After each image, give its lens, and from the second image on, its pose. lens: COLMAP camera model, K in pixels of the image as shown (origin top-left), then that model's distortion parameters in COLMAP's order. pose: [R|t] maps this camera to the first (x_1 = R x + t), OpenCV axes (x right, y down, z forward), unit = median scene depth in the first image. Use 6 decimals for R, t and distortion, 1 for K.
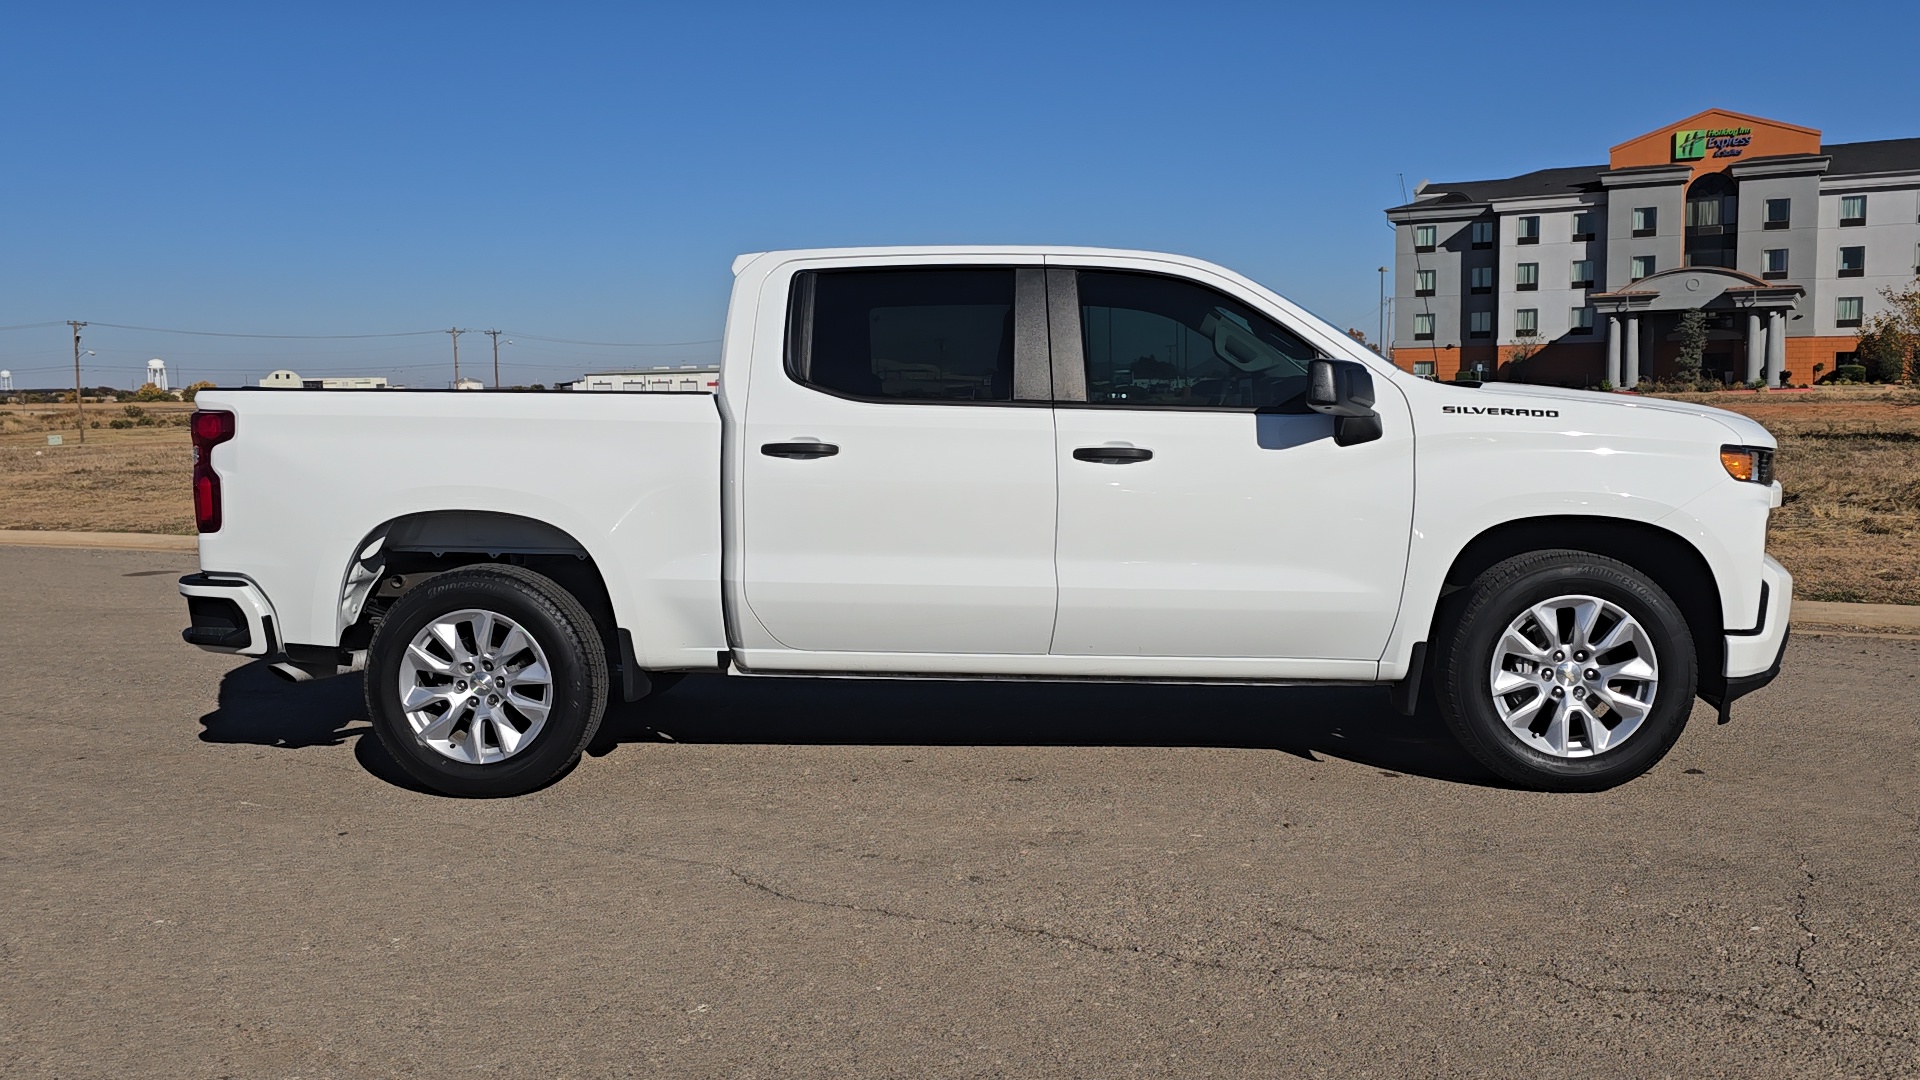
lens RADIAL K [[1682.7, 0, 947.6], [0, 1682.7, 546.2], [0, 0, 1]] dist [-0.003363, 0.001969]
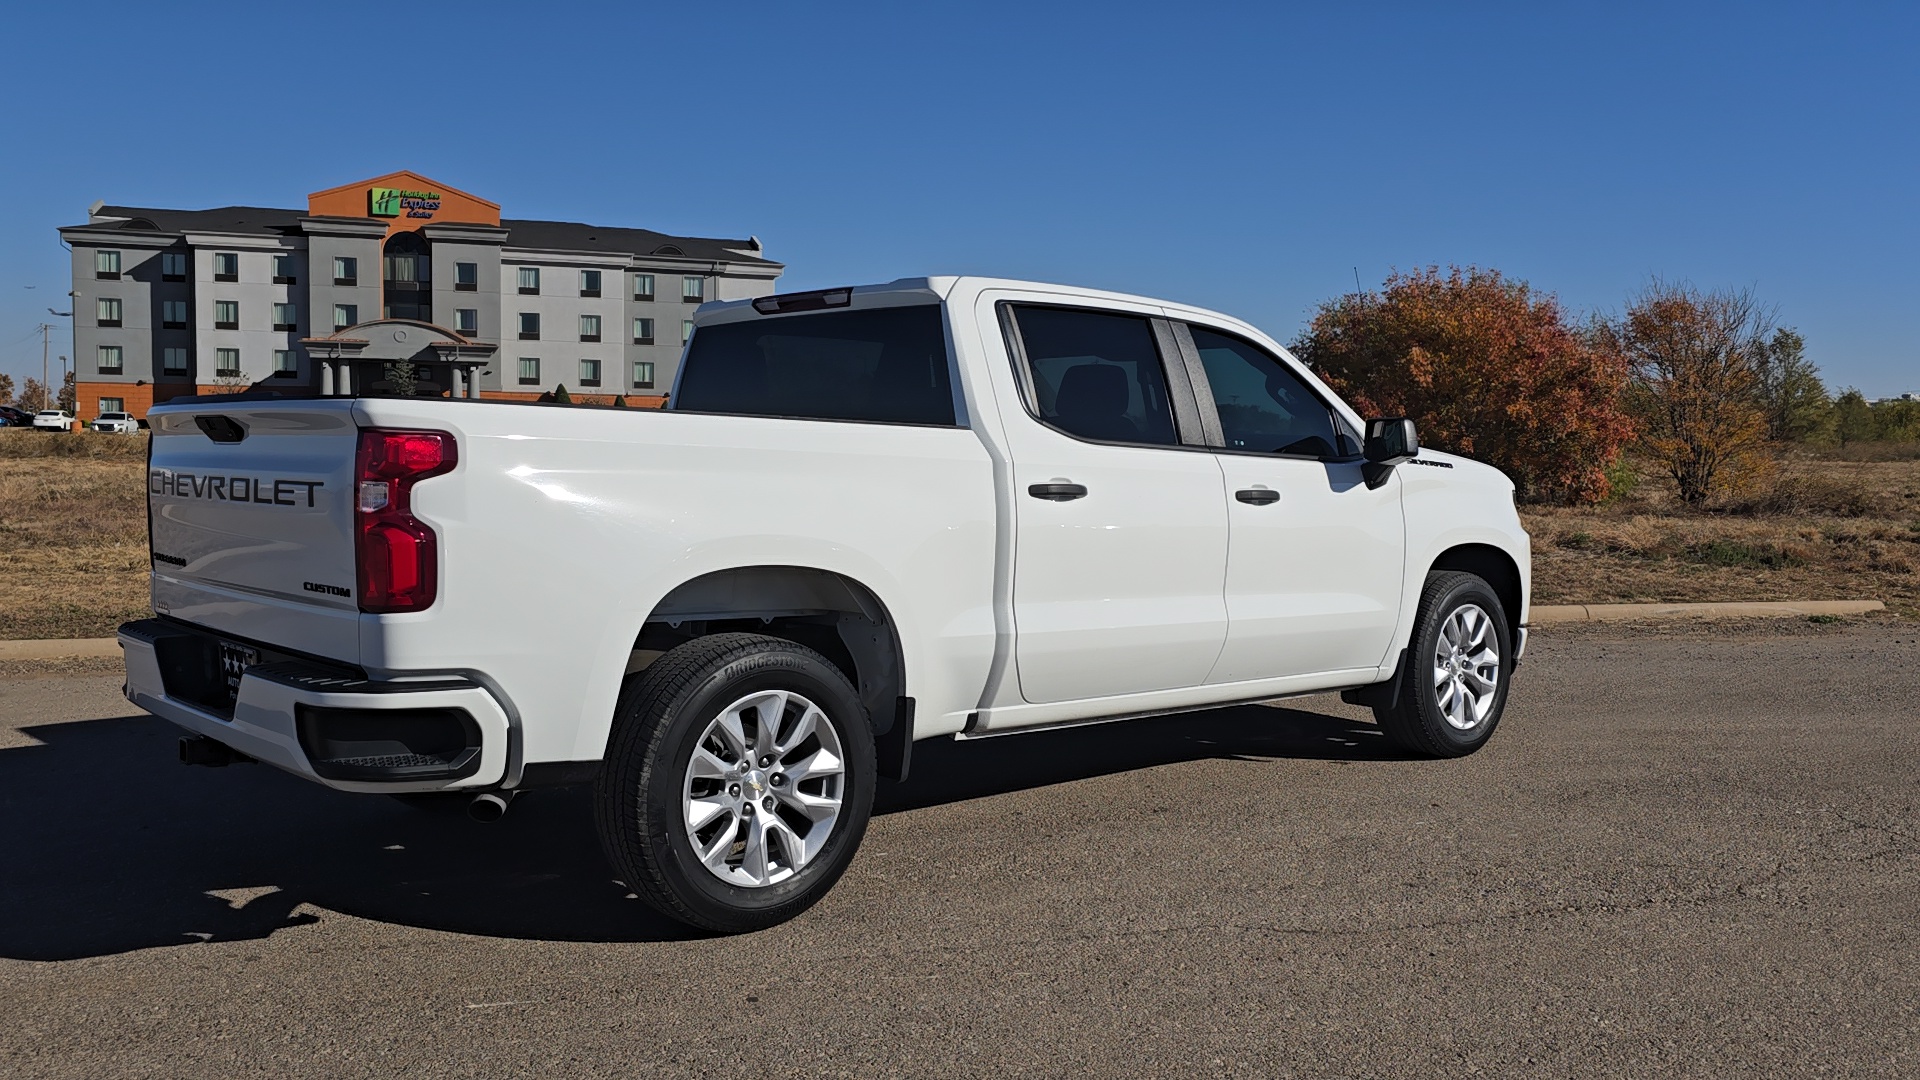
lens RADIAL K [[1682.7, 0, 947.6], [0, 1682.7, 546.2], [0, 0, 1]] dist [-0.003363, 0.001969]
pose [[0.657400, -0.020504, 0.753263, -0.854959], [0.040442, 0.999149, -0.008098, -0.021328], [-0.752456, 0.035787, 0.657669, 0.428966]]
